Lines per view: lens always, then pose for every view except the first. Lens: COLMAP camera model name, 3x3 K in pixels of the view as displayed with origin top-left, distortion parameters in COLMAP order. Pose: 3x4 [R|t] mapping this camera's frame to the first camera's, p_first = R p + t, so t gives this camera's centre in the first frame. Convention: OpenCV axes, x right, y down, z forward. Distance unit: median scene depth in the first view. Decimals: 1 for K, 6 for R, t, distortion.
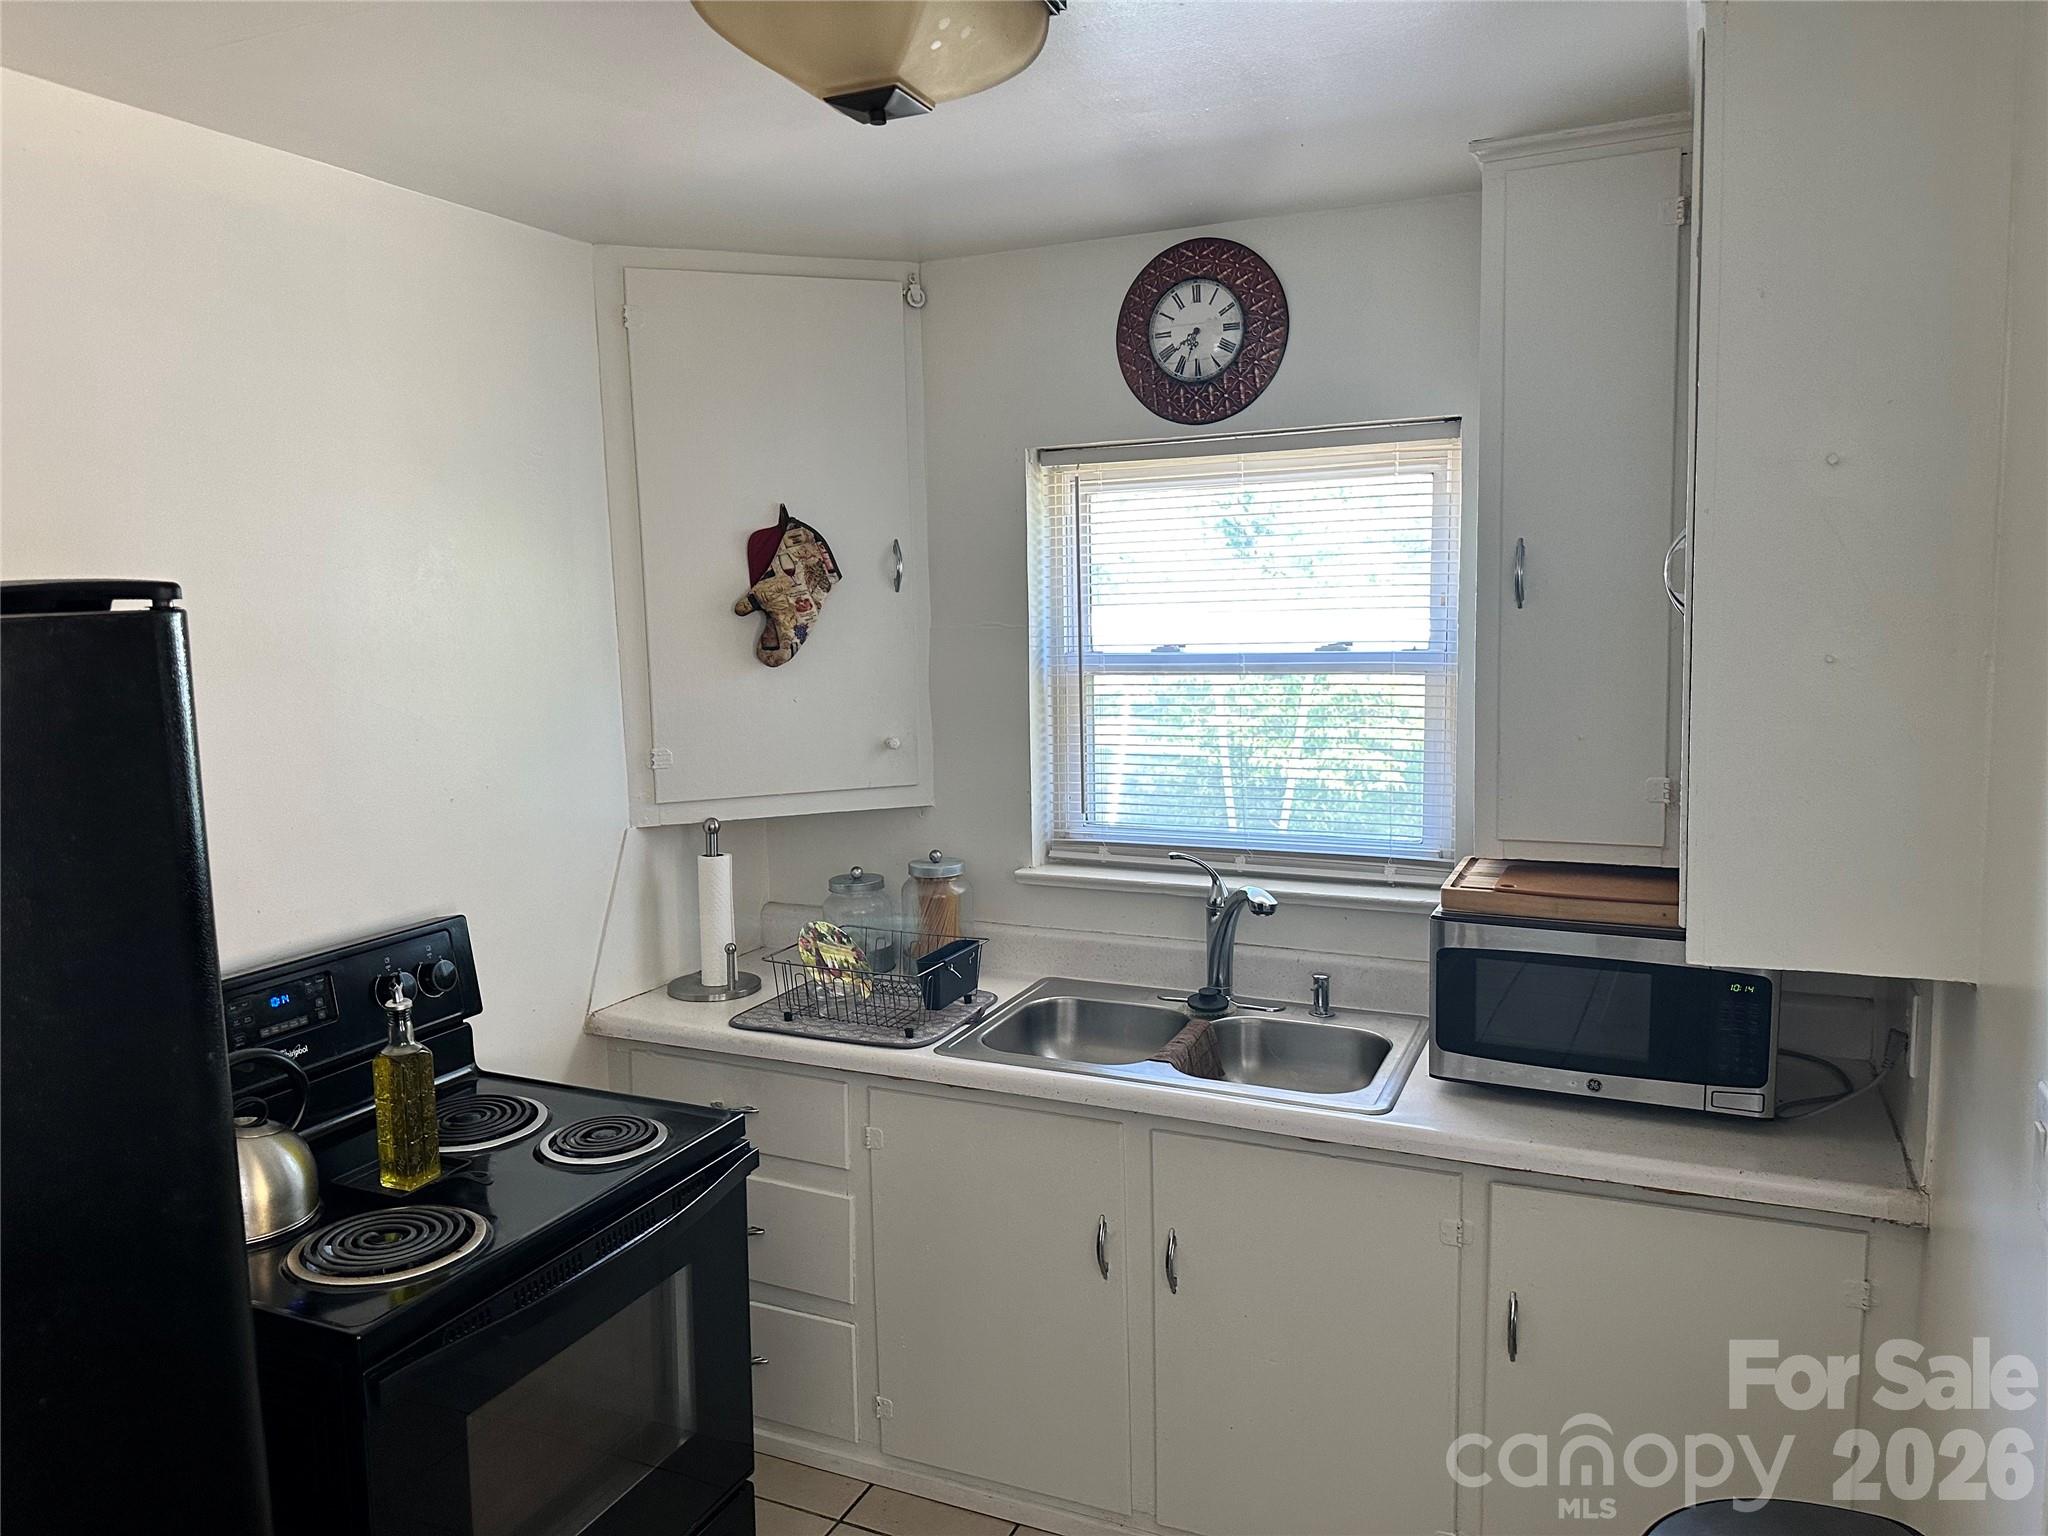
lens RADIAL K [[1425.3, 0, 1011.7], [0, 1425.3, 774.1], [0, 0, 1]] dist [0.130171, -0.198421]
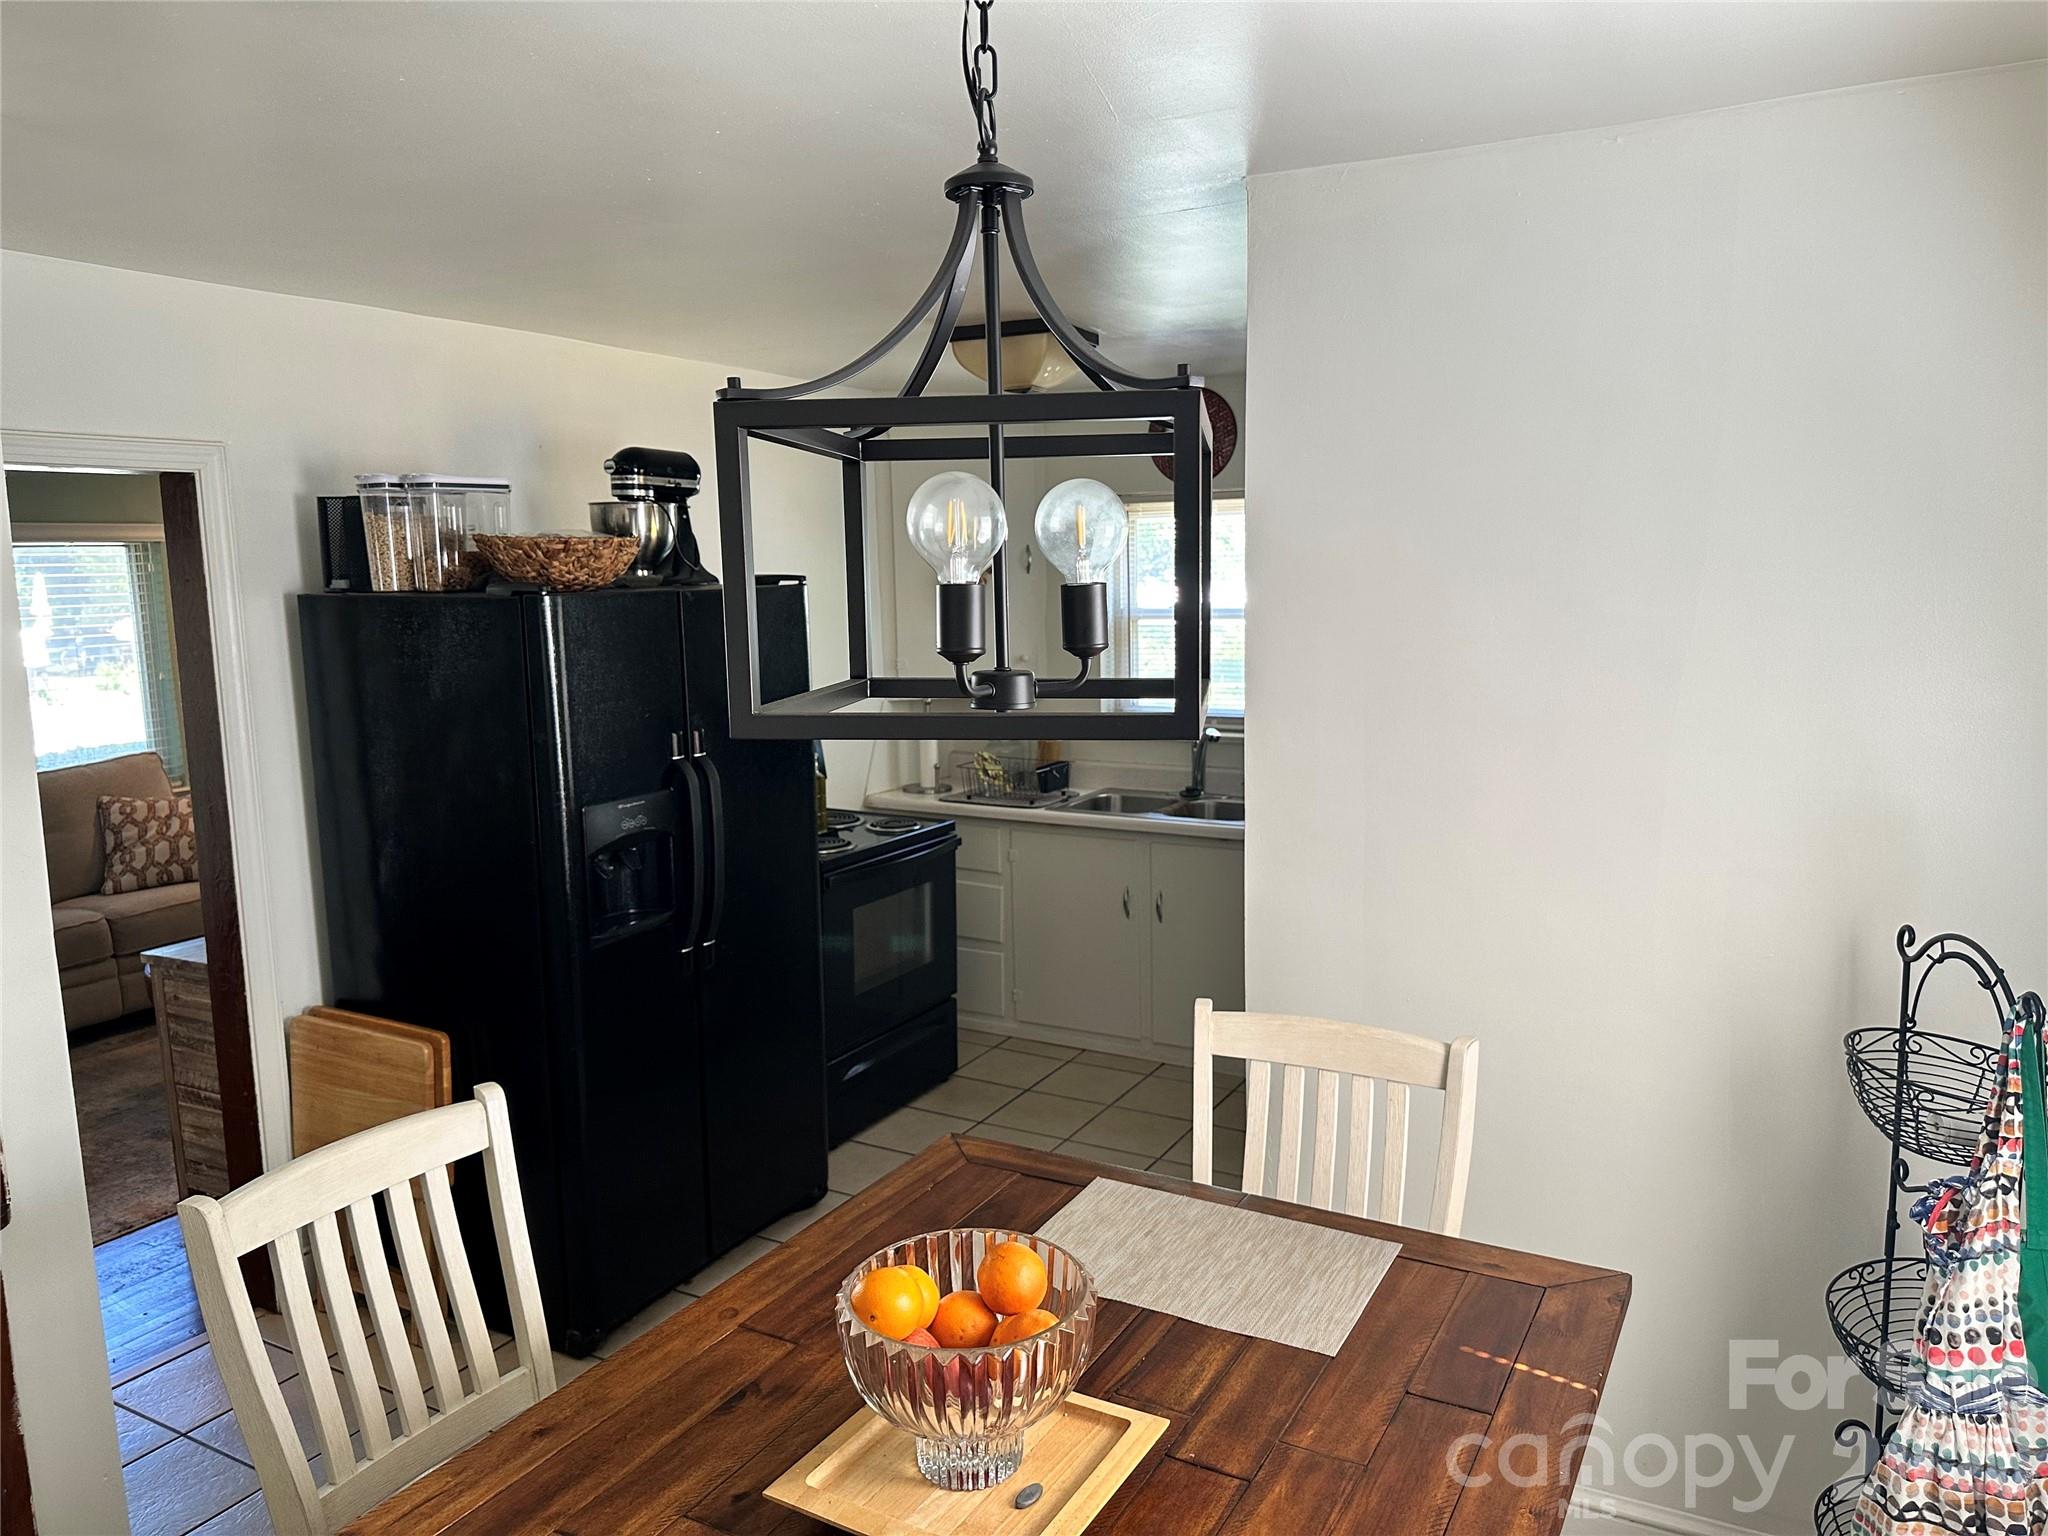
lens RADIAL K [[1418.3, 0, 1028.5], [0, 1418.3, 768.1], [0, 0, 1]] dist [0.057051, -0.078712]
pose [[0.996660, 0.011821, -0.080808, 0.075601], [-0.010953, 0.999878, 0.011169, 0.107981], [0.080930, -0.010246, 0.996667, -0.880879]]
